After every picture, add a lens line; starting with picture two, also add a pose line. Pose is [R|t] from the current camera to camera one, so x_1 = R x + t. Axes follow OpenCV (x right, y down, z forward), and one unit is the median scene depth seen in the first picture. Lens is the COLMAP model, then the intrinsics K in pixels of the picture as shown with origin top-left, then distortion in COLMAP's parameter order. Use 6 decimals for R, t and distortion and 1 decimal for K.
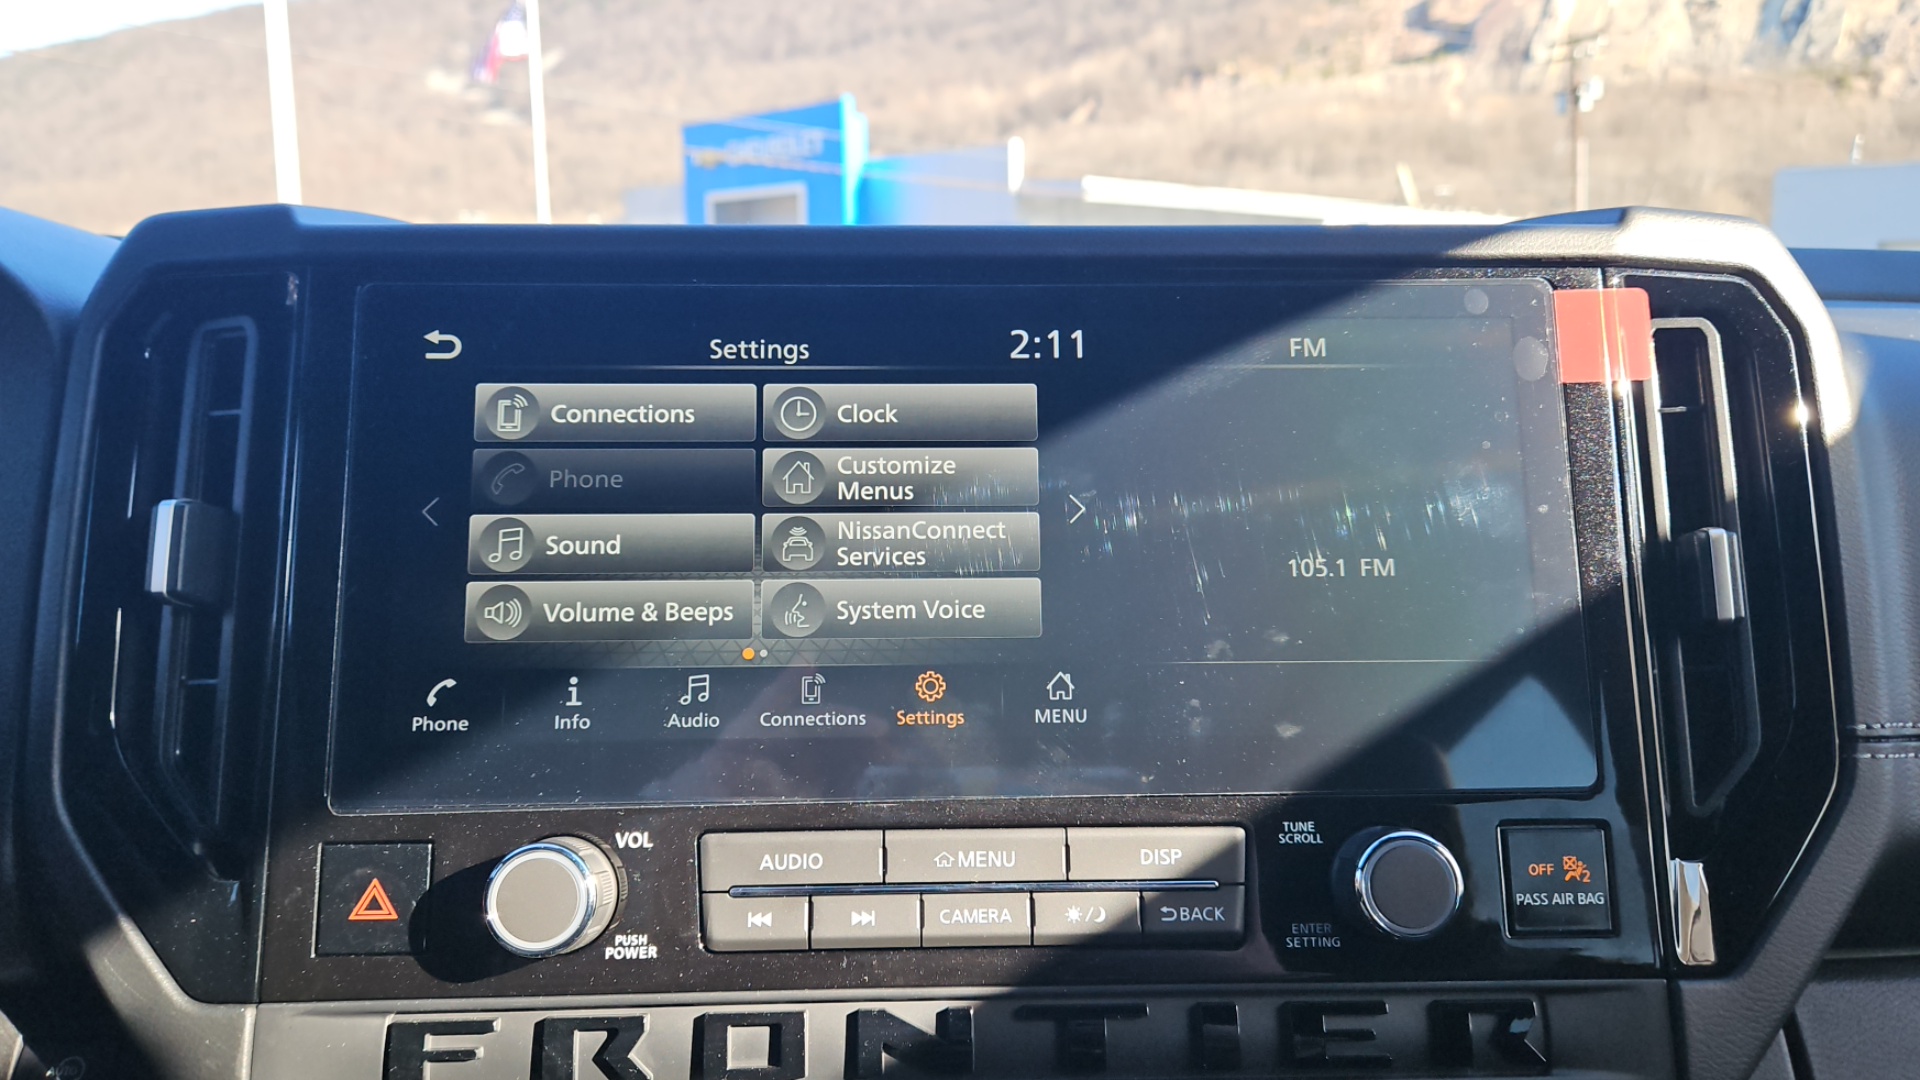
lens RADIAL K [[1436.0, 0, 960.0], [0, 1436.0, 540.0], [0, 0, 1]] dist [0.051359, -0.057315]
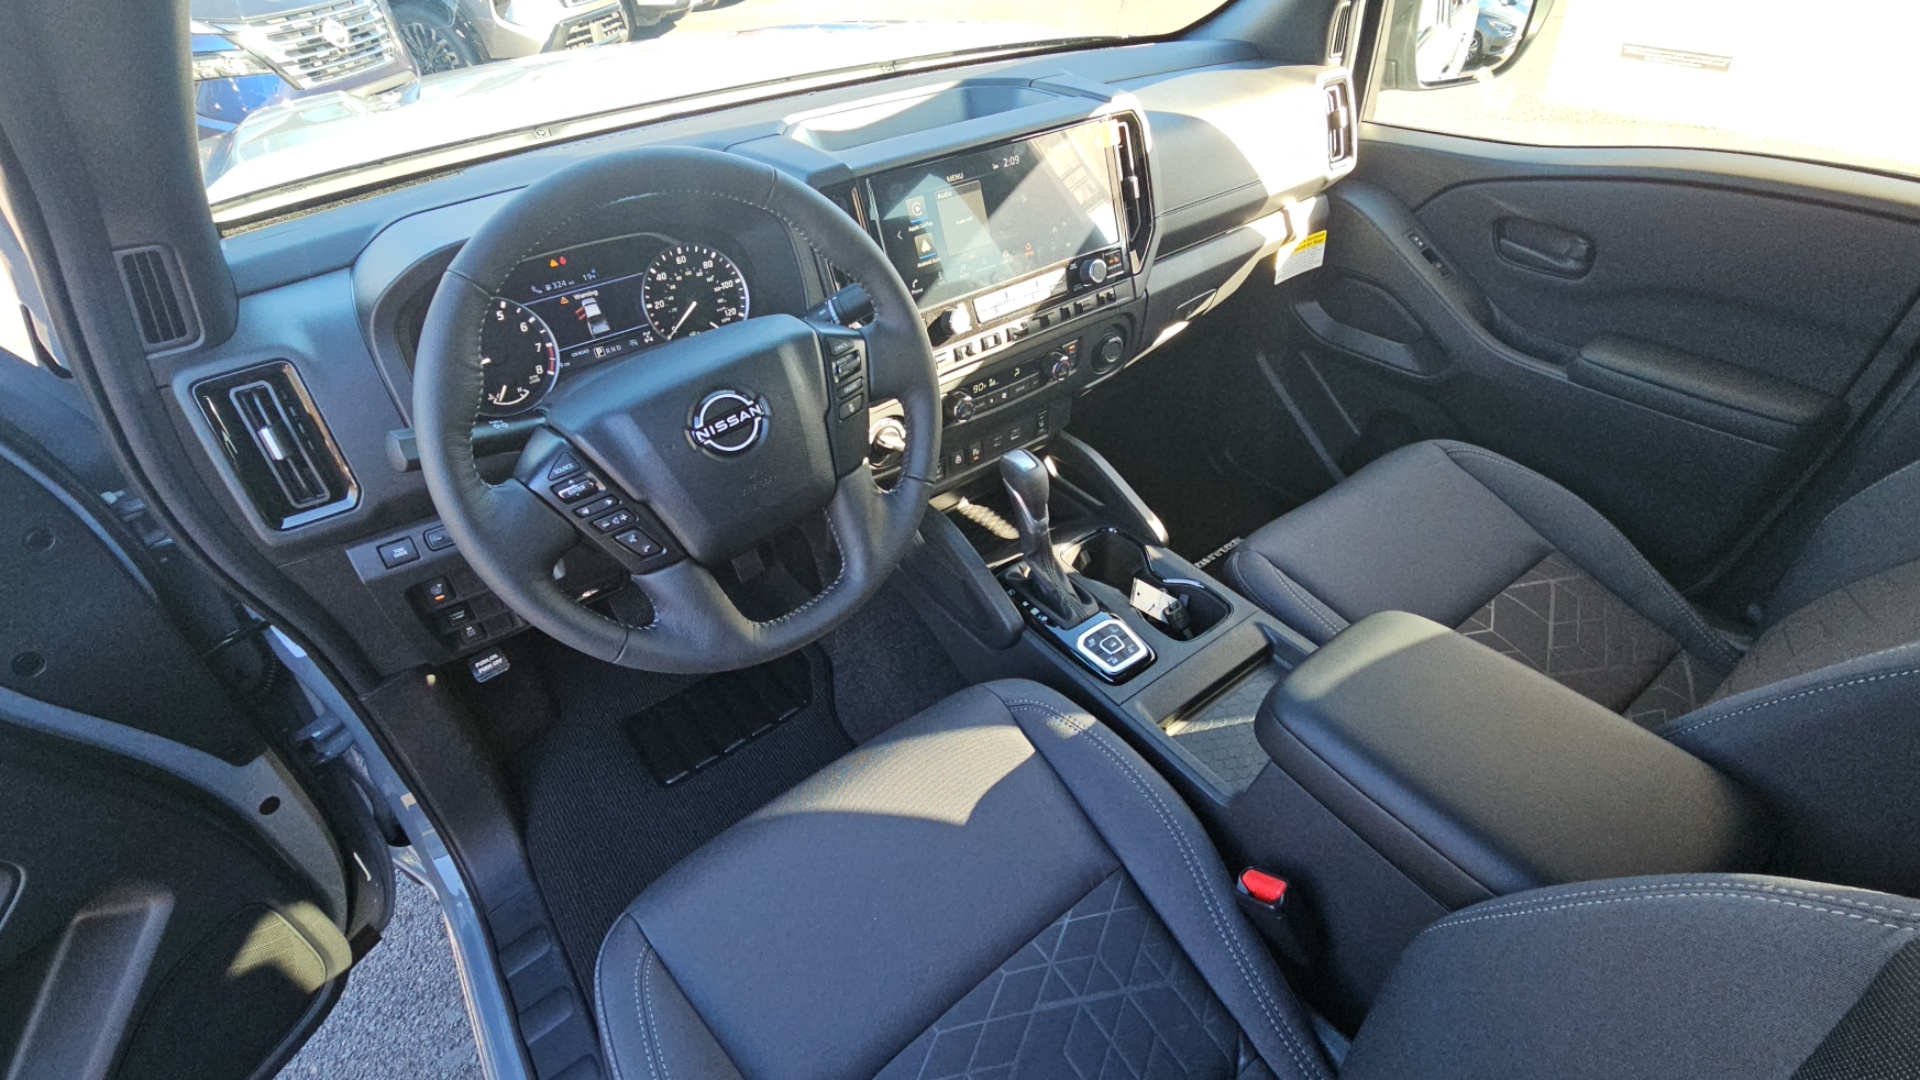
lens RADIAL K [[857.6, 0, 958.0], [0, 857.6, 531.9], [0, 0, 1]] dist [0.013203, -0.007963]
pose [[0.819703, -0.381742, 0.427037, -1.594301], [0.110813, 0.837143, 0.535641, -0.612662], [-0.561968, -0.391745, 0.728510, -1.168570]]
